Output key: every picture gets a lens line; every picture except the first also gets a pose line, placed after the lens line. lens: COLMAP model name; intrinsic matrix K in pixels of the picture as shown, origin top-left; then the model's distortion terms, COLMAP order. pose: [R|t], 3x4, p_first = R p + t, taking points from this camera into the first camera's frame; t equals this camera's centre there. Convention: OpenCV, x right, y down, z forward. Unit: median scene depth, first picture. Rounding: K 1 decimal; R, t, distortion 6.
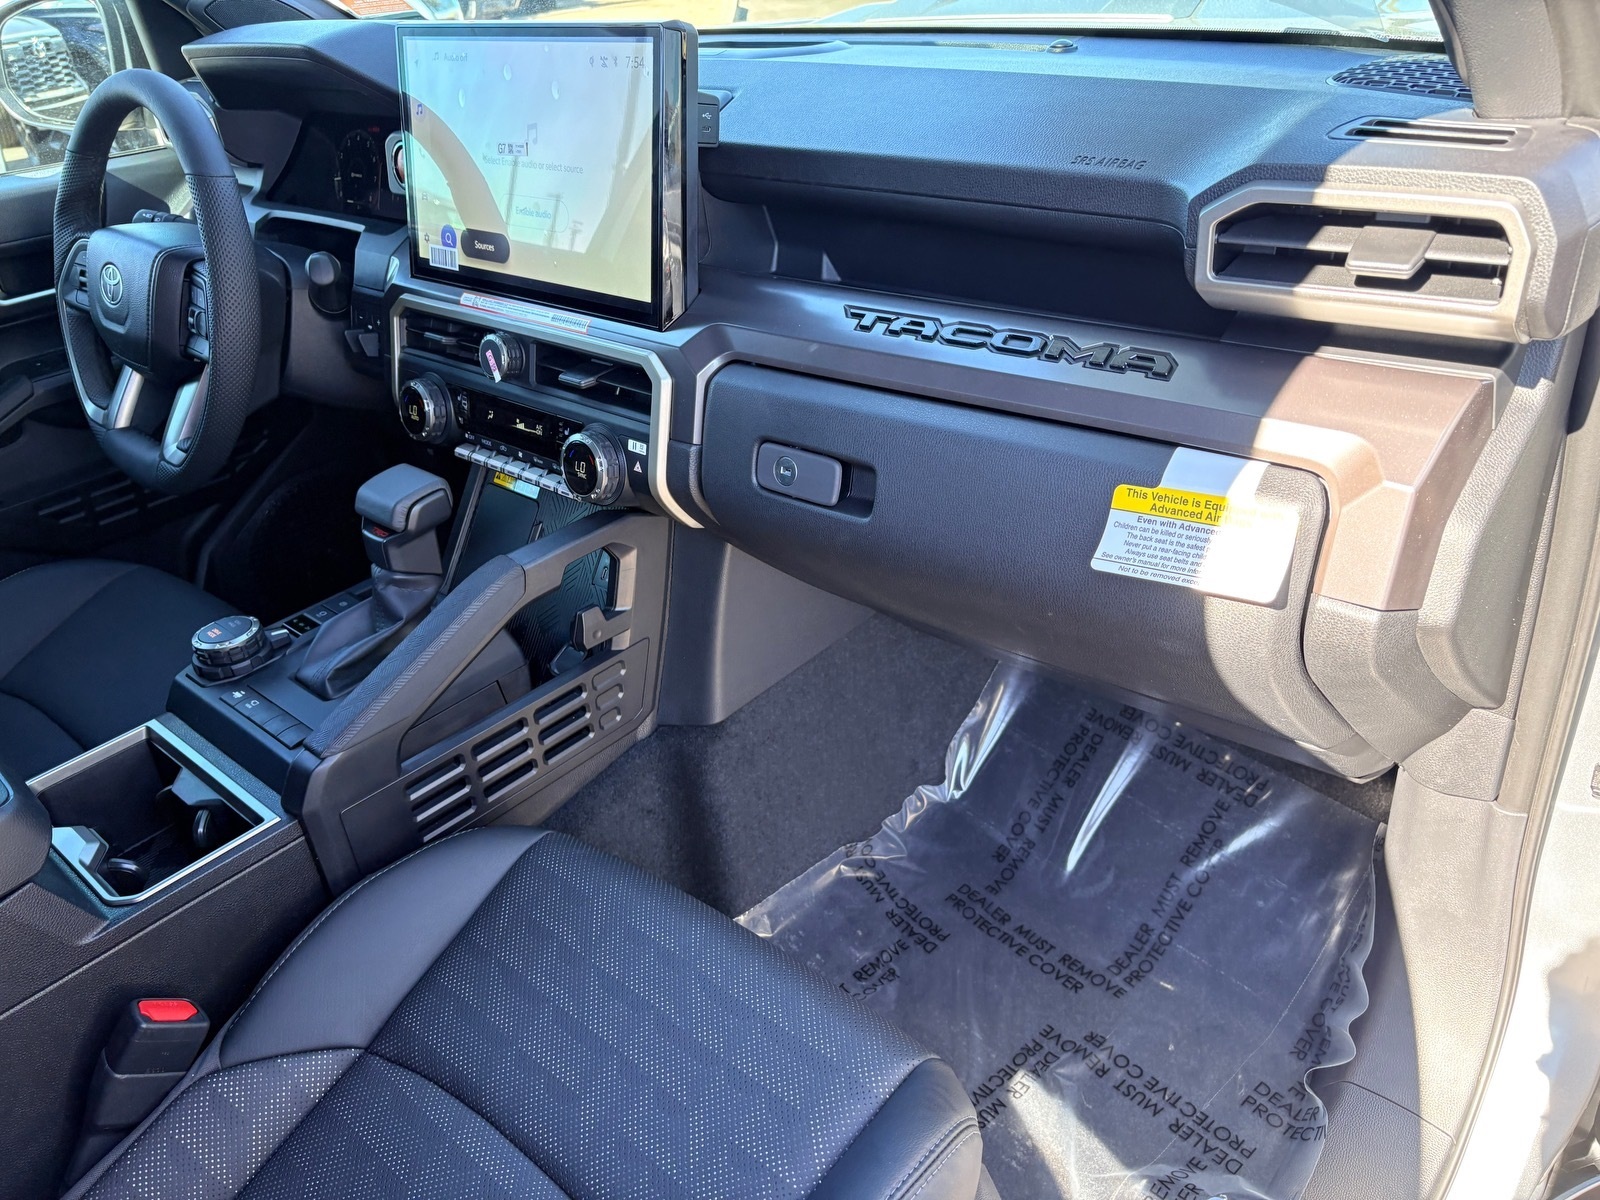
lens RADIAL K [[1231.9, 0, 805.3], [0, 1231.9, 608.3], [0, 0, 1]] dist [0.008904, -0.003277]
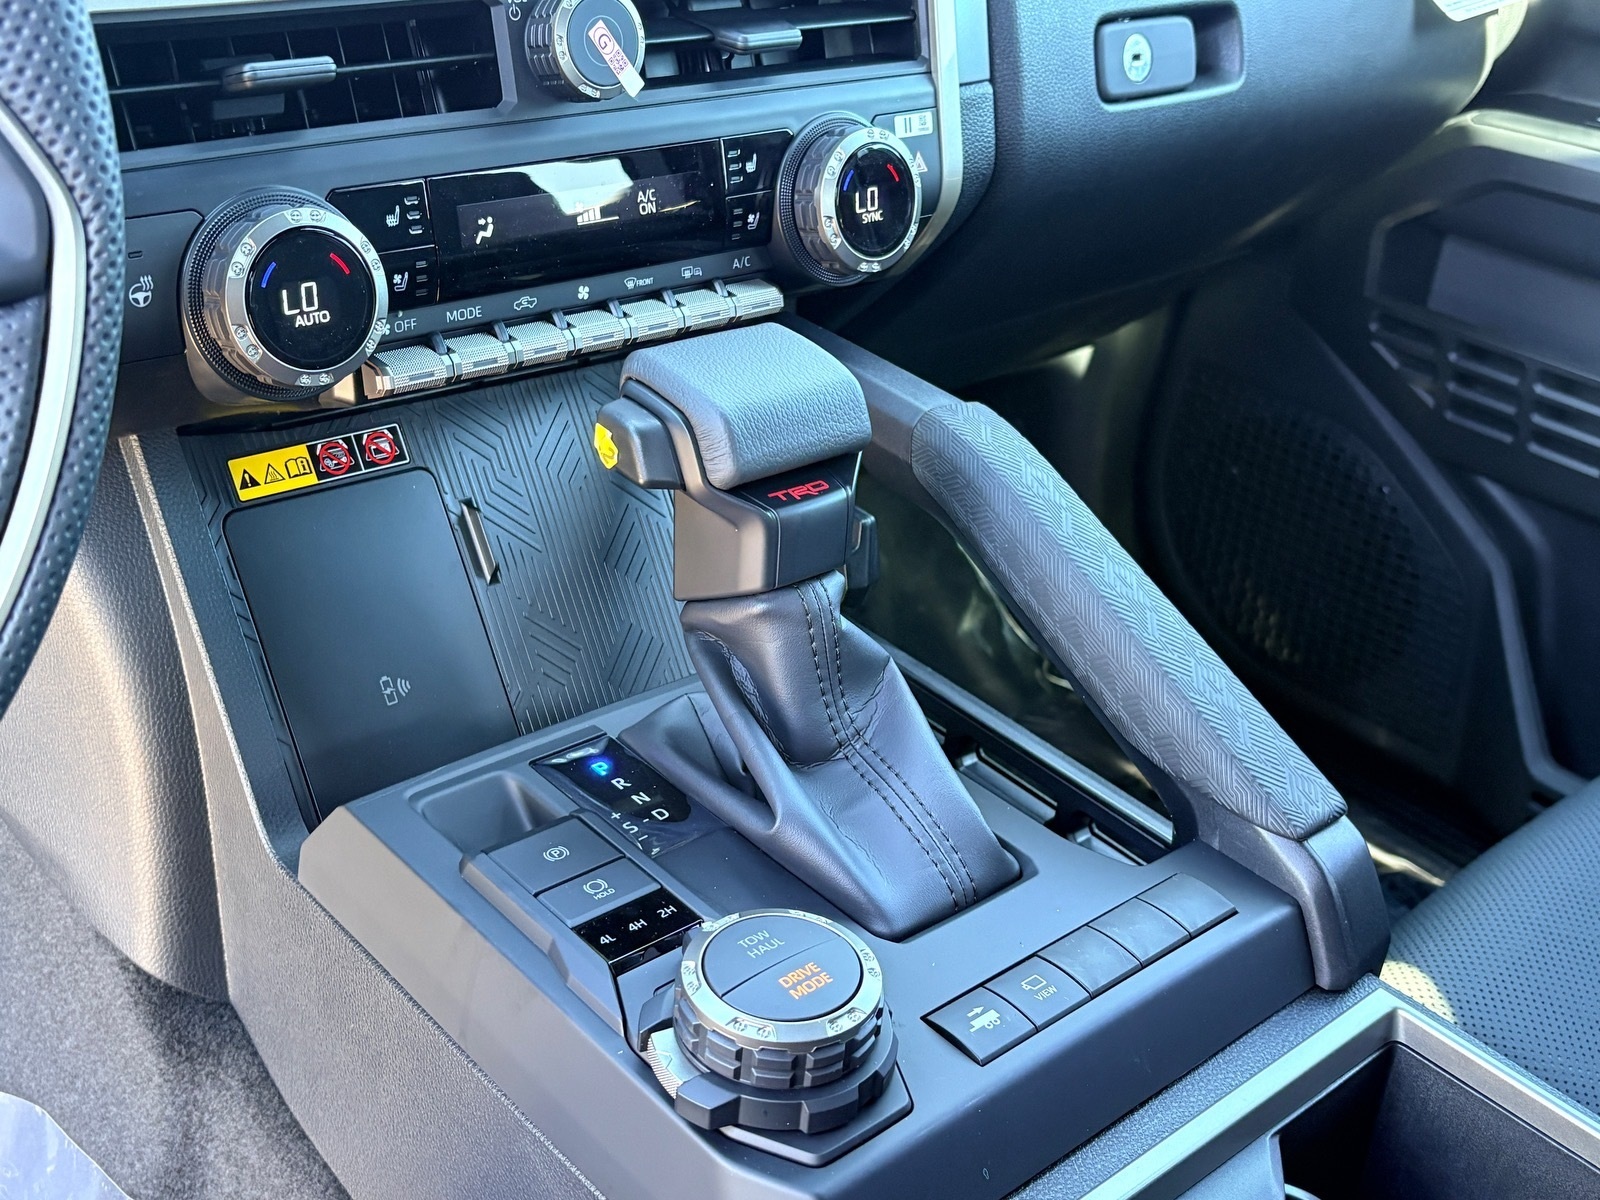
lens RADIAL K [[1847.6, 0, 800.5], [0, 1847.6, 606.5], [0, 0, 1]] dist [0.019861, 0.000000]
pose [[0.107836, -0.392237, 0.913521, -0.875452], [0.419989, 0.850832, 0.315743, -0.209901], [-0.901100, 0.349620, 0.256485, 0.851079]]
